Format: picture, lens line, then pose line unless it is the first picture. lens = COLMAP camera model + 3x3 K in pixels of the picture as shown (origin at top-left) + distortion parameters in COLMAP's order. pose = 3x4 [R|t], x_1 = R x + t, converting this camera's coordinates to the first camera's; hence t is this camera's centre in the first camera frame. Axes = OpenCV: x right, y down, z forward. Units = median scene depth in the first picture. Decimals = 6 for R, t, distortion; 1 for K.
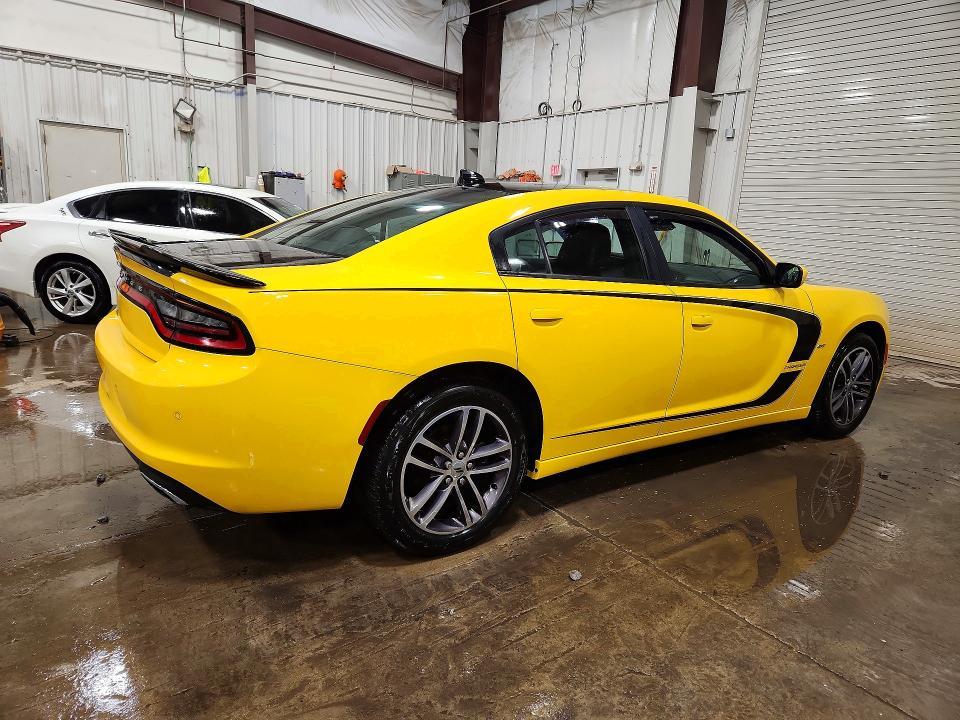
lens RADIAL K [[638.2, 0, 486.7], [0, 638.2, 362.0], [0, 0, 1]] dist [0.037003, -0.029910]
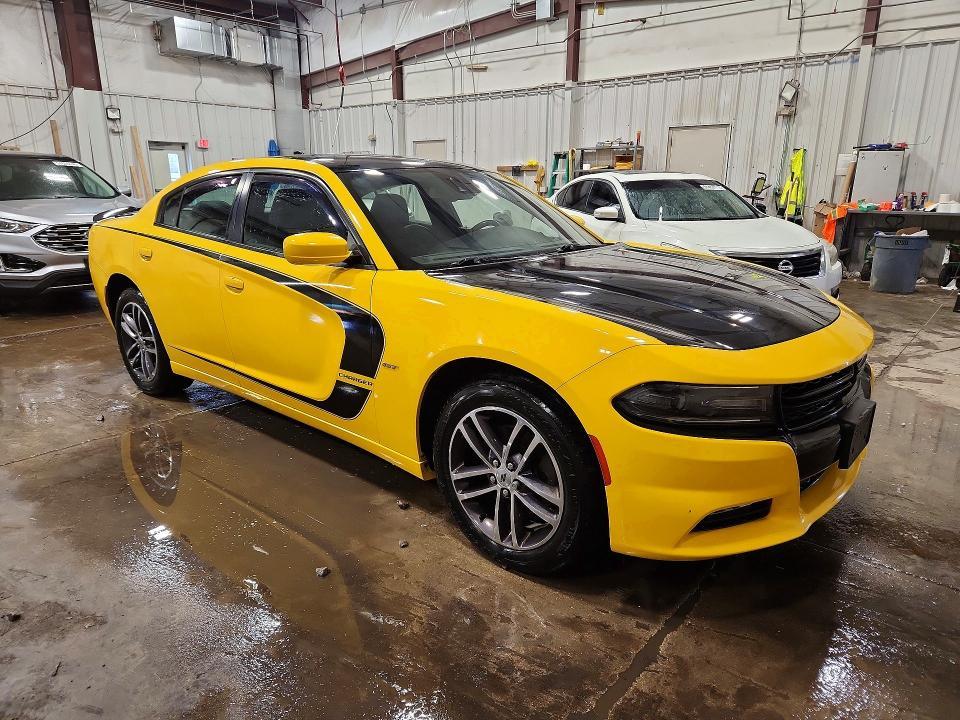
lens RADIAL K [[638.2, 0, 482.4], [0, 638.2, 367.5], [0, 0, 1]] dist [0.037003, -0.029910]
pose [[0.241410, 0.213656, -0.946611, 0.443870], [-0.199055, 0.965623, 0.167183, -0.057422], [0.949789, 0.148068, 0.275640, 0.348918]]
